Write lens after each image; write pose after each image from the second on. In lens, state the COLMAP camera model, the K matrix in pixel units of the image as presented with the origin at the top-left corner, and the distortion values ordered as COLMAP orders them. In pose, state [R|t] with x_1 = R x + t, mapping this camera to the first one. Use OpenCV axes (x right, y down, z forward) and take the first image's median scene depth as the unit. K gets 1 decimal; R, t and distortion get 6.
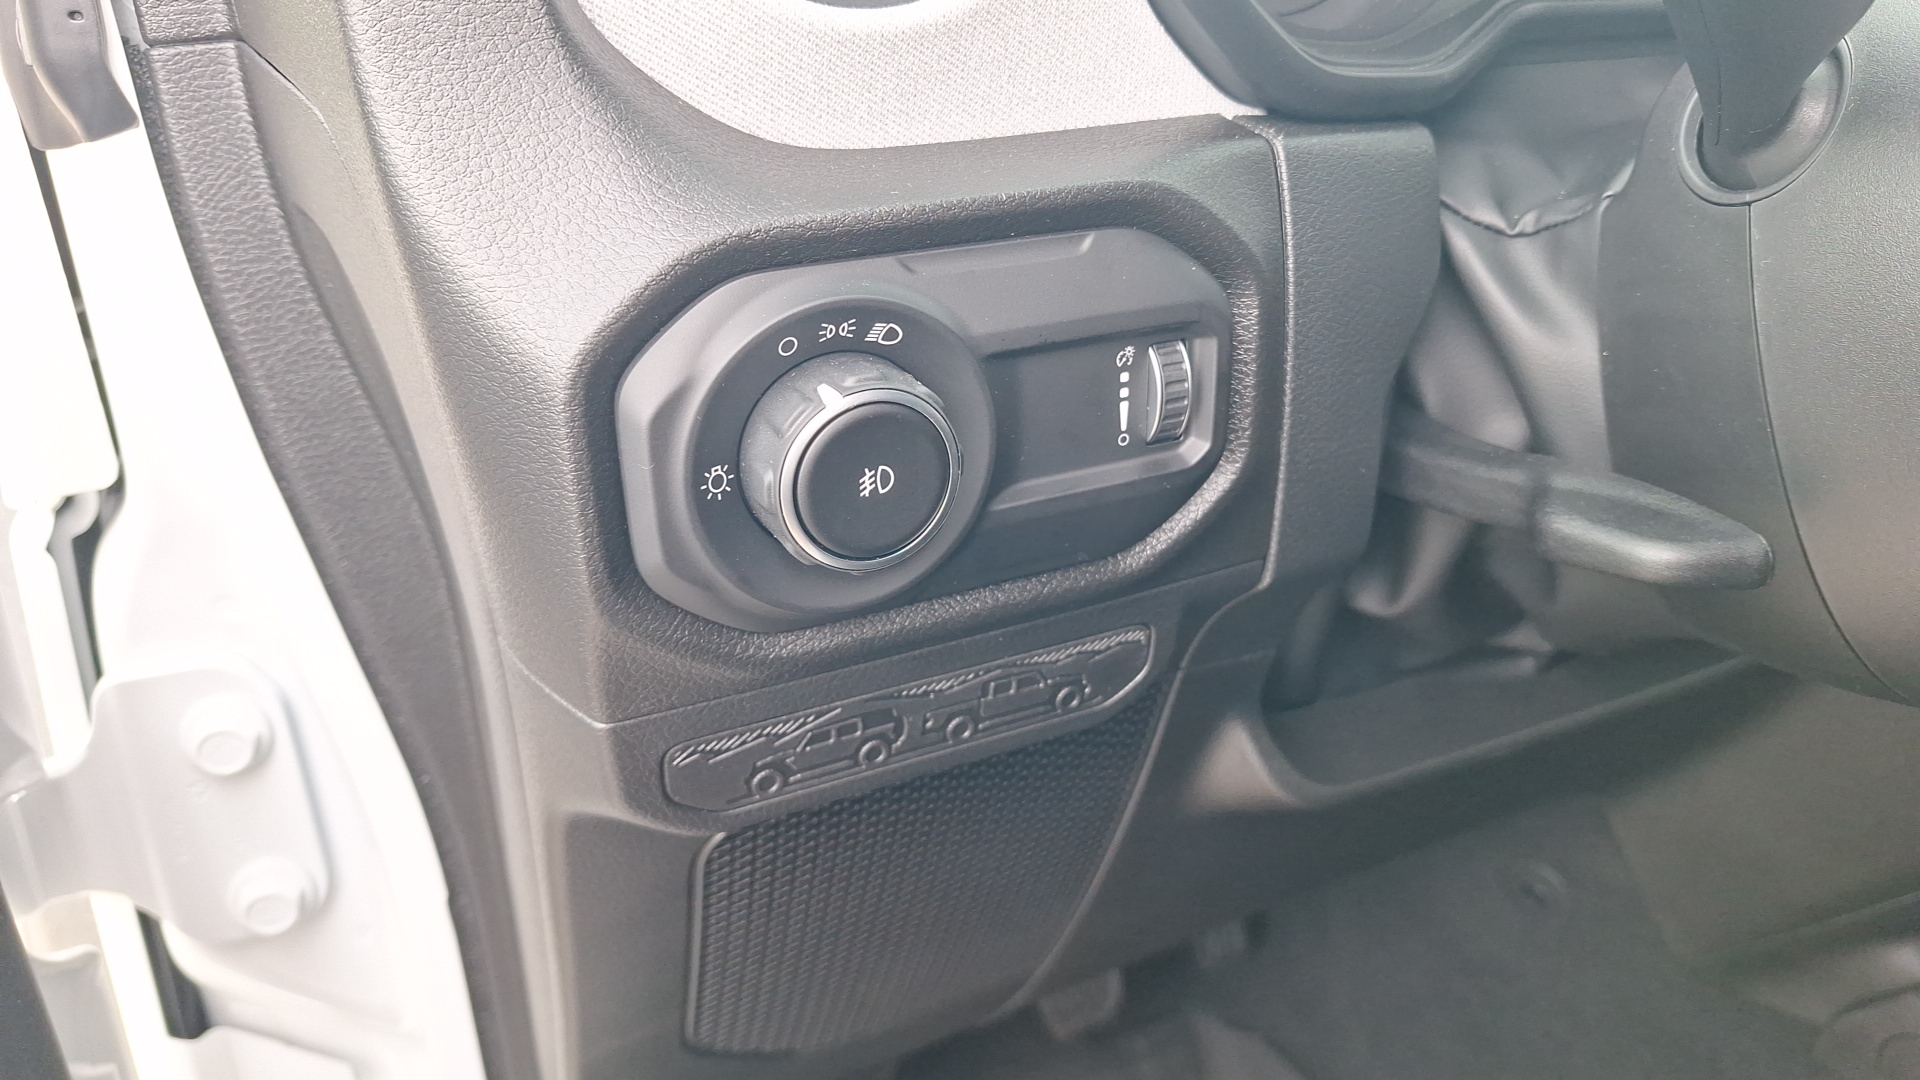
lens RADIAL K [[1359.6, 0, 1023.5], [0, 1359.6, 534.9], [0, 0, 1]] dist [0.066935, -0.084393]
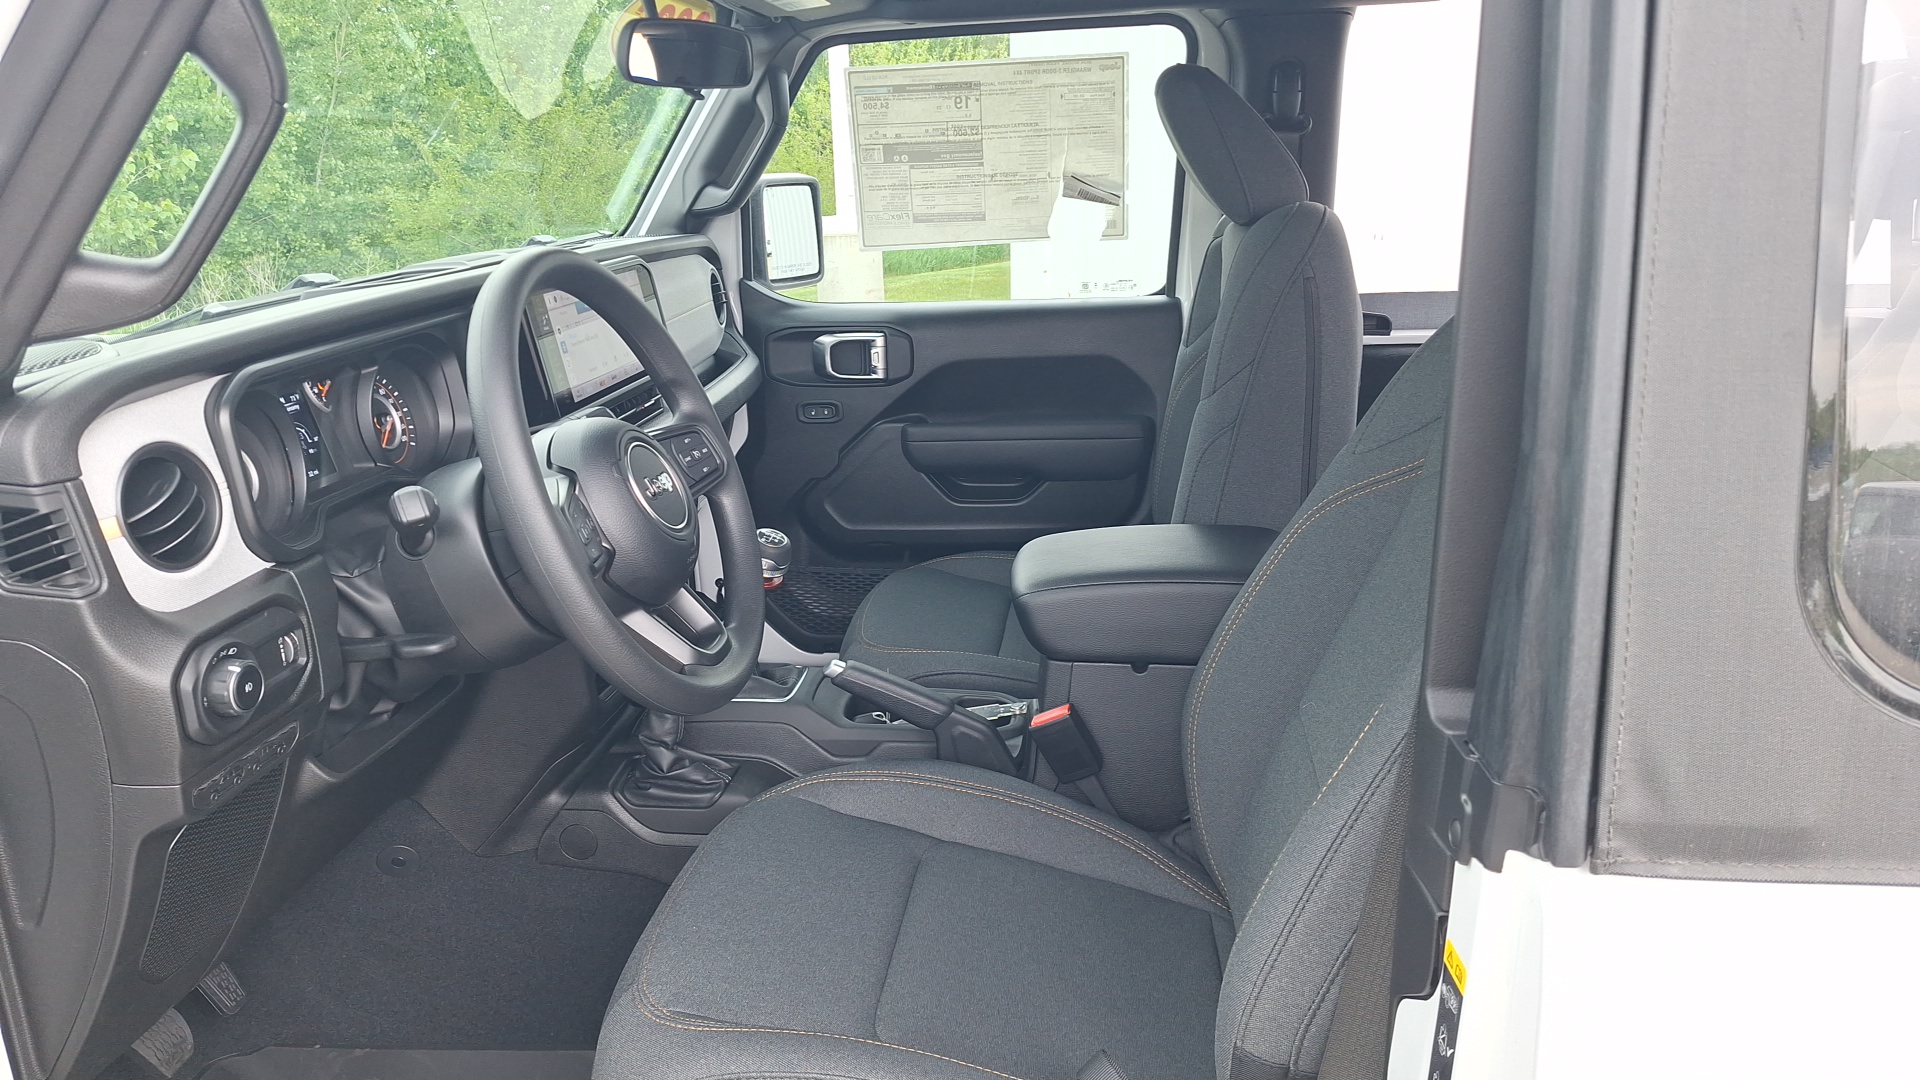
lens RADIAL K [[1338.4, 0, 974.2], [0, 1338.4, 532.0], [0, 0, 1]] dist [0.082465, -0.084408]
pose [[0.560791, -0.236742, 0.793389, -1.474650], [0.354687, 0.934561, 0.028164, 0.130075], [-0.748138, 0.265610, 0.608063, -2.303291]]
